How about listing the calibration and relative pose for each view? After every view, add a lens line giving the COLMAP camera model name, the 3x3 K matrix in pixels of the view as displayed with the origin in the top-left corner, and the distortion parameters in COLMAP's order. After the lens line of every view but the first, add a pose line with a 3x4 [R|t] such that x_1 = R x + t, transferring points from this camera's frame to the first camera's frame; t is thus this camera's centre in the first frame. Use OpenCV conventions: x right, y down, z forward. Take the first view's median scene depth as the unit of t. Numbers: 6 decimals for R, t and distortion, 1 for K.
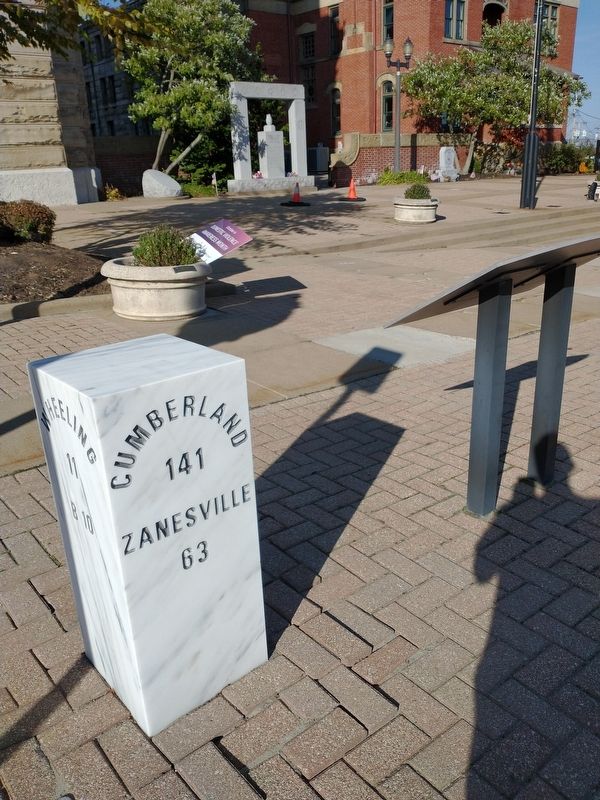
lens RADIAL K [[637.5, 0, 300.0], [0, 637.5, 400.0], [0, 0, 1]] dist [0.021329, -0.045052]
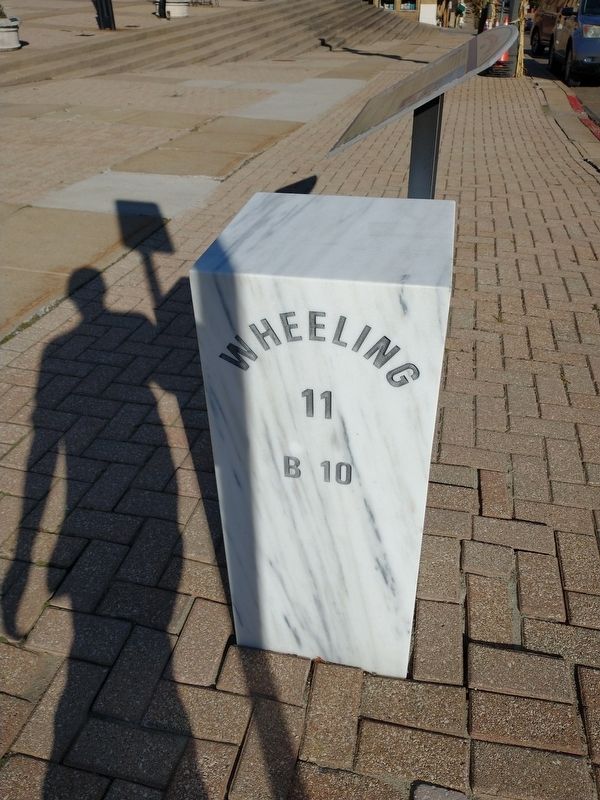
lens RADIAL K [[637.5, 0, 300.0], [0, 637.5, 400.0], [0, 0, 1]] dist [0.021329, -0.045052]
pose [[0.794812, -0.319202, 0.516124, -0.262382], [0.193124, 0.939317, 0.283527, -0.035052], [-0.575306, -0.125675, 0.808226, 0.172197]]
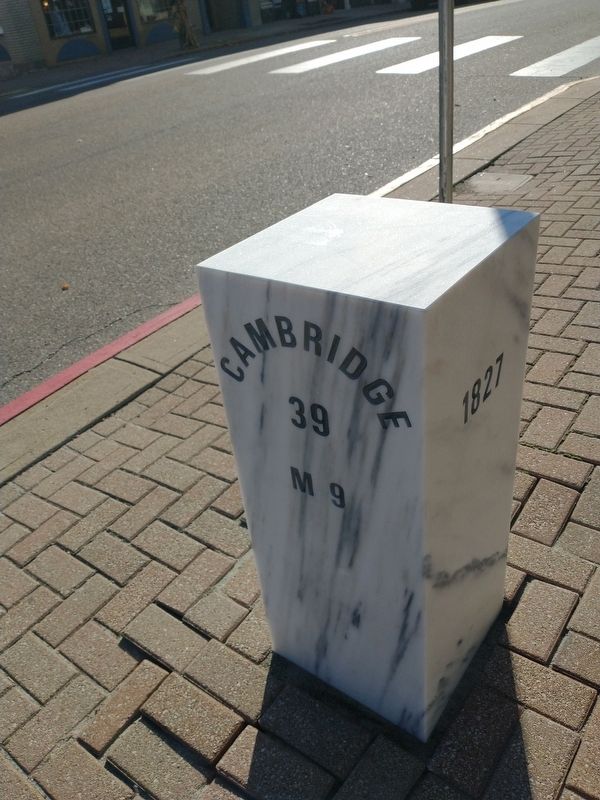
lens RADIAL K [[637.5, 0, 300.0], [0, 637.5, 400.0], [0, 0, 1]] dist [0.021329, -0.045052]
pose [[-0.960413, 0.256900, -0.107747, -0.034210], [0.070913, 0.599478, 0.797244, -0.178836], [0.269404, 0.758042, -0.593964, 0.560578]]
